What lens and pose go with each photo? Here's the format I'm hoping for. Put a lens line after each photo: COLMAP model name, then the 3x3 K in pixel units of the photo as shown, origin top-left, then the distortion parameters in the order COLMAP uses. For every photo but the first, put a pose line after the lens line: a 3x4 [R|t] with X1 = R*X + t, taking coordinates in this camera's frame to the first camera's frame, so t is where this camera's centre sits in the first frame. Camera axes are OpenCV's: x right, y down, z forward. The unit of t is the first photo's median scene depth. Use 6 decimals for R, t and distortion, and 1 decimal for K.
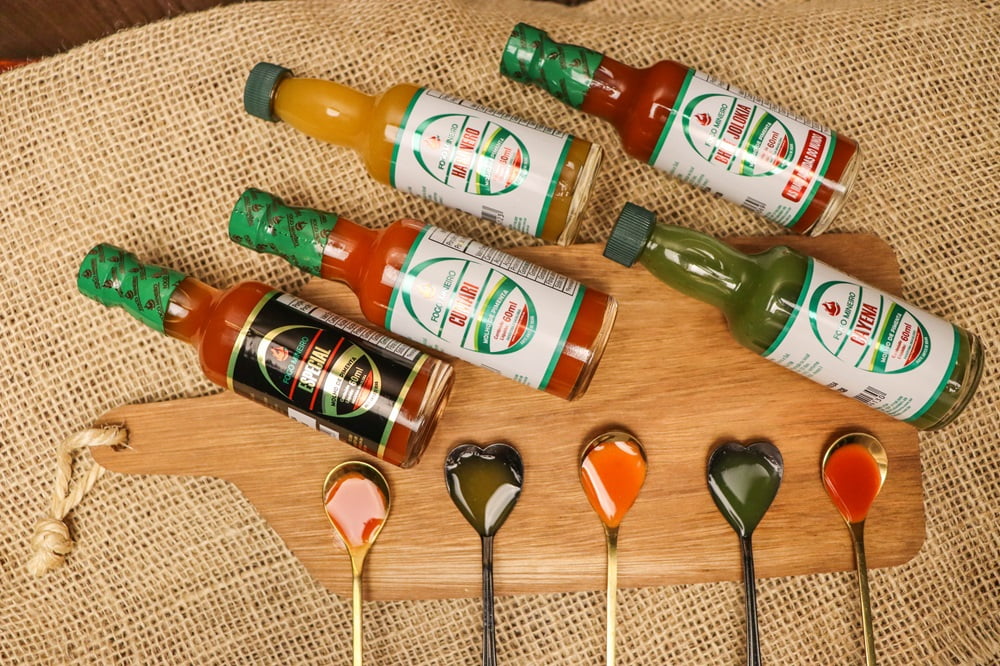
lens RADIAL K [[844.4, 0, 494.9], [0, 844.4, 338.6], [0, 0, 1]] dist [-0.164411, 0.157336]
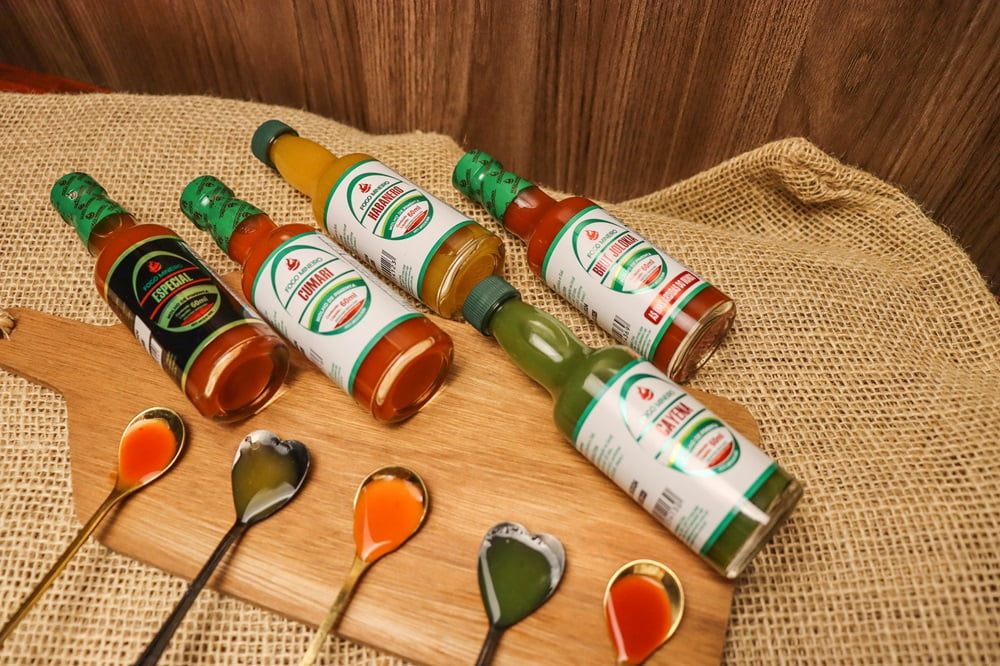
lens RADIAL K [[844.4, 0, 494.9], [0, 844.4, 338.6], [0, 0, 1]] dist [-0.164411, 0.157336]
pose [[0.928454, 0.297974, -0.221776, 0.401042], [-0.369089, 0.807245, -0.460574, 0.392027], [0.041789, 0.509478, 0.859469, 0.094508]]
